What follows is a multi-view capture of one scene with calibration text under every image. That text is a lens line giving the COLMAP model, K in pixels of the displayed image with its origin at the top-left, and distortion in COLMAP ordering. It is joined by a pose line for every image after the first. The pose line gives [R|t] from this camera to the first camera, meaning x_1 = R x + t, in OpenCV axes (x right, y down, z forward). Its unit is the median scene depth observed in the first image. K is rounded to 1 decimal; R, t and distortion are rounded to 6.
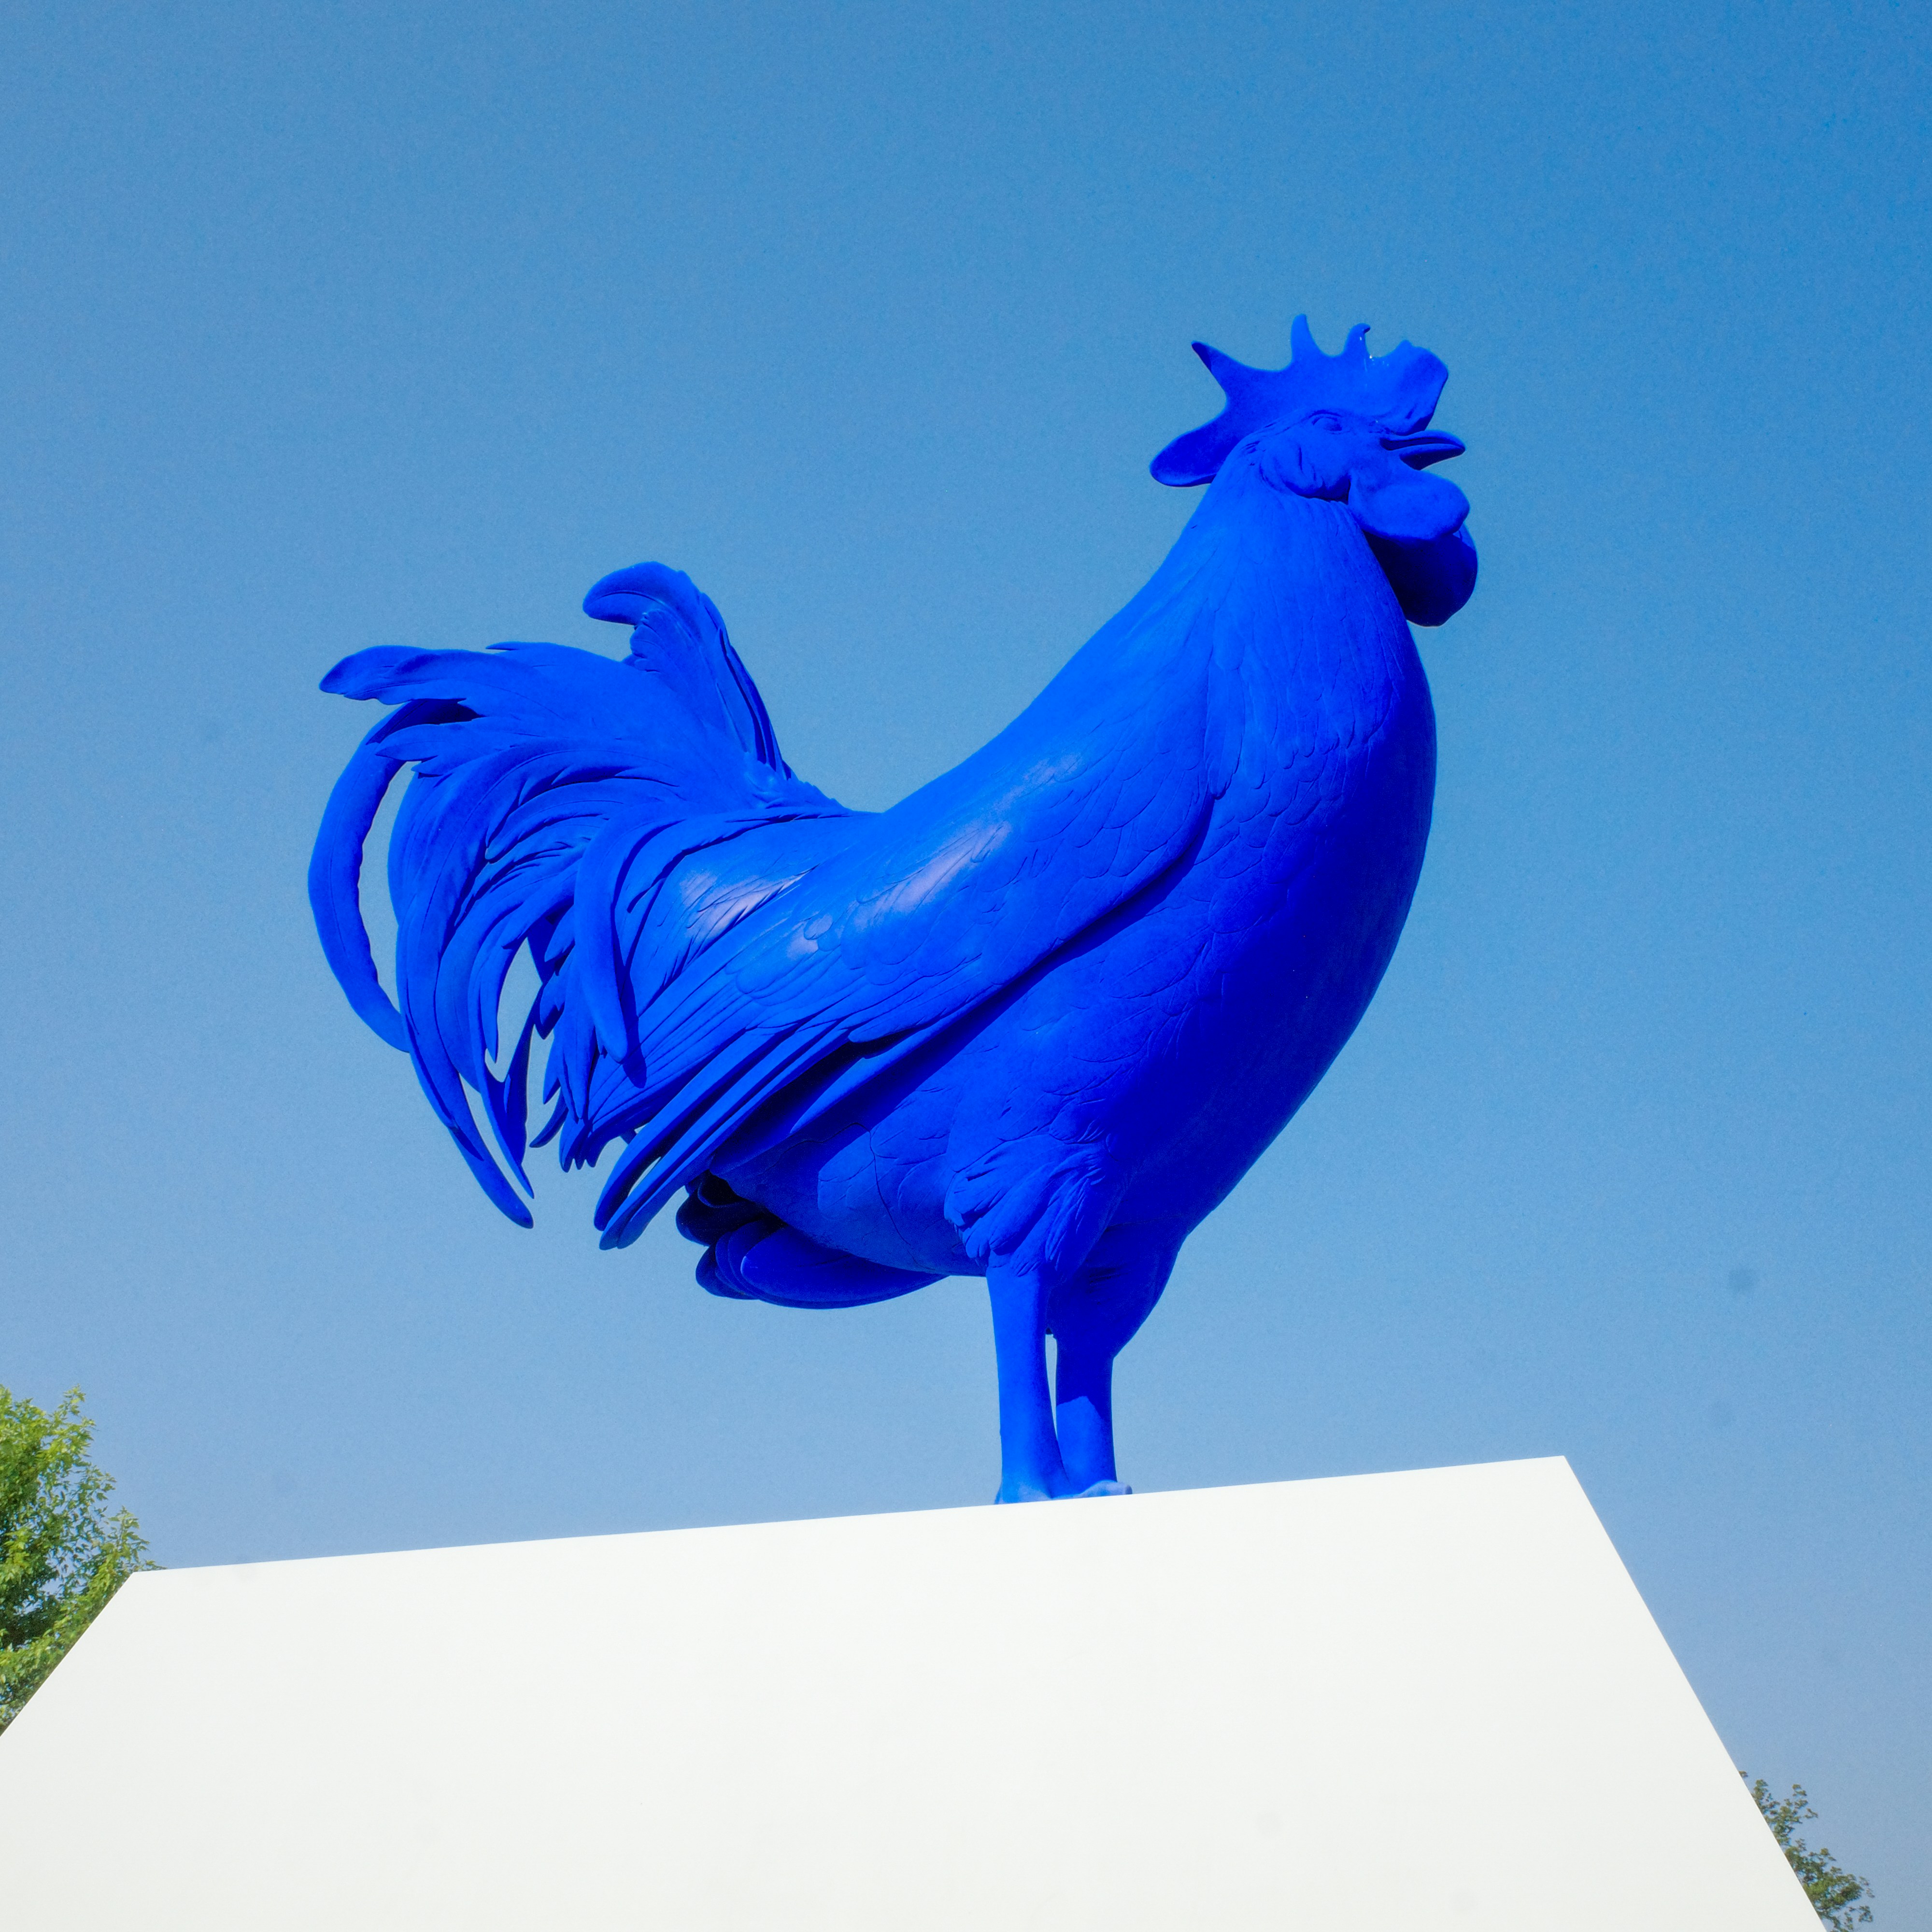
lens RADIAL K [[2341.6, 0, 966.0], [0, 2341.6, 966.0], [0, 0, 1]] dist [-0.067252, 0.005393]
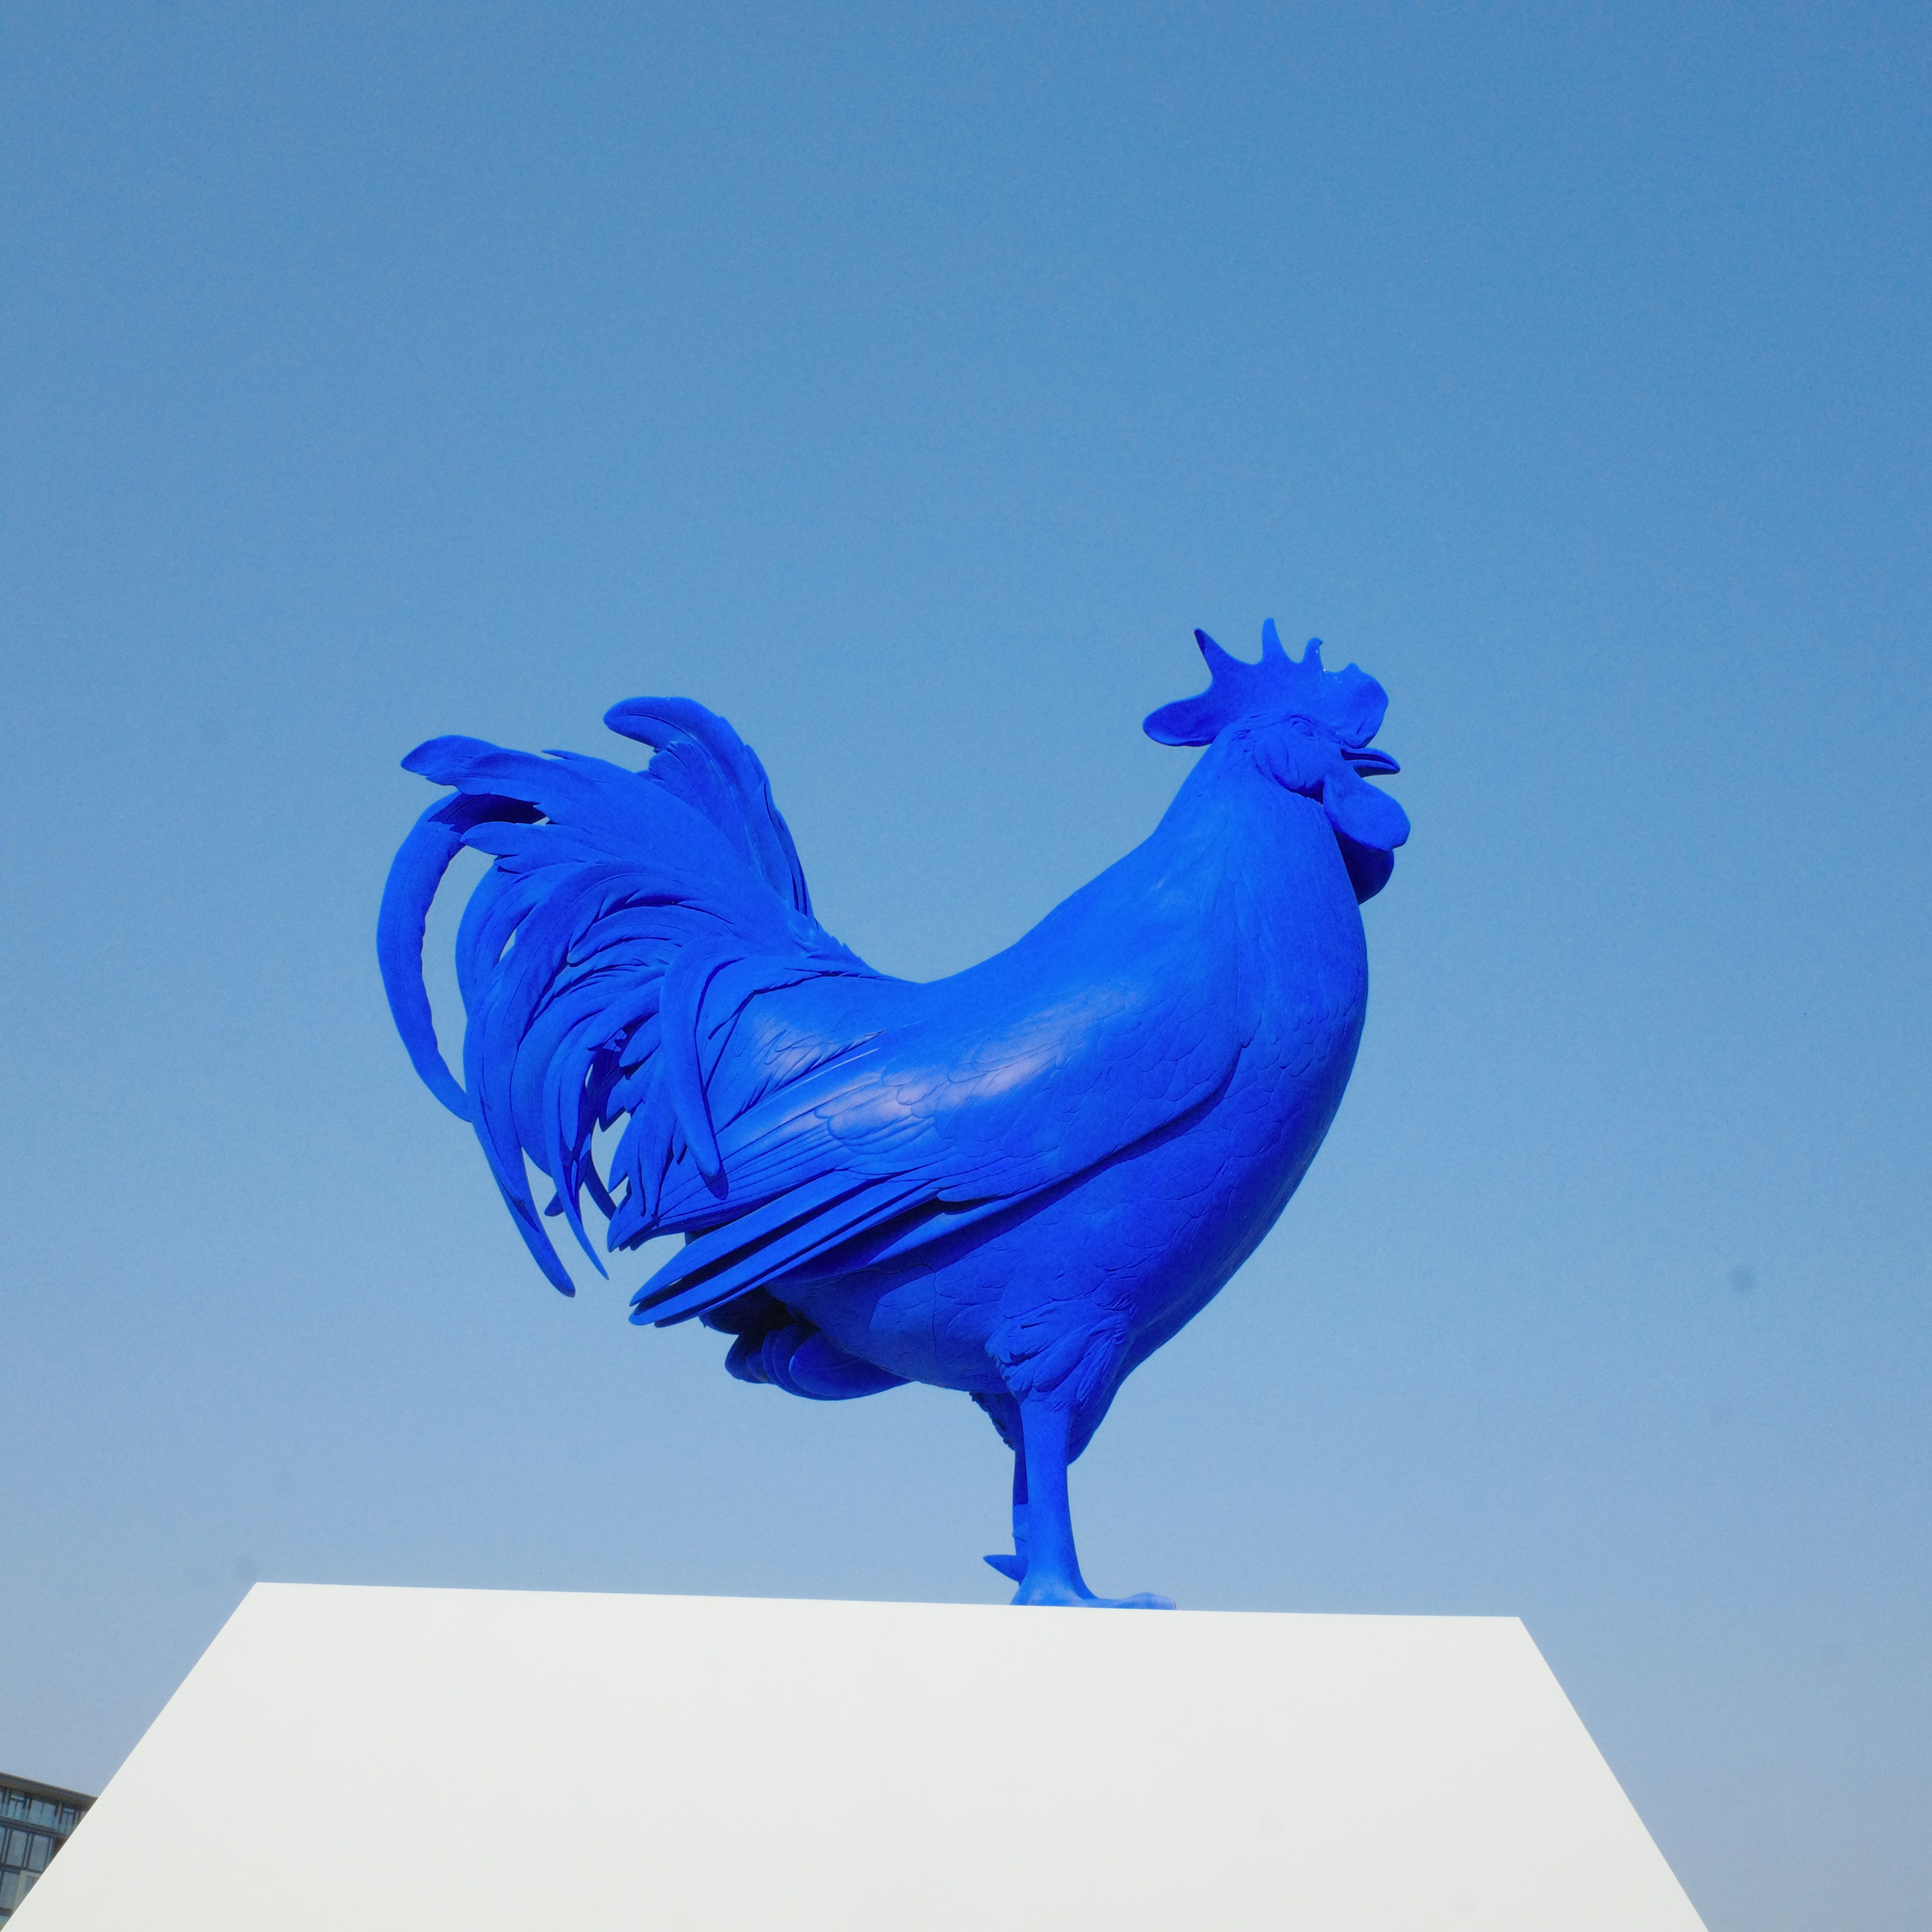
lens RADIAL K [[2341.6, 0, 966.0], [0, 2341.6, 966.0], [0, 0, 1]] dist [-0.067252, 0.005393]
pose [[0.936964, 0.168644, 0.306036, -0.372880], [-0.174882, 0.984564, -0.007132, -0.070126], [-0.302515, -0.046838, 0.951993, -0.128274]]
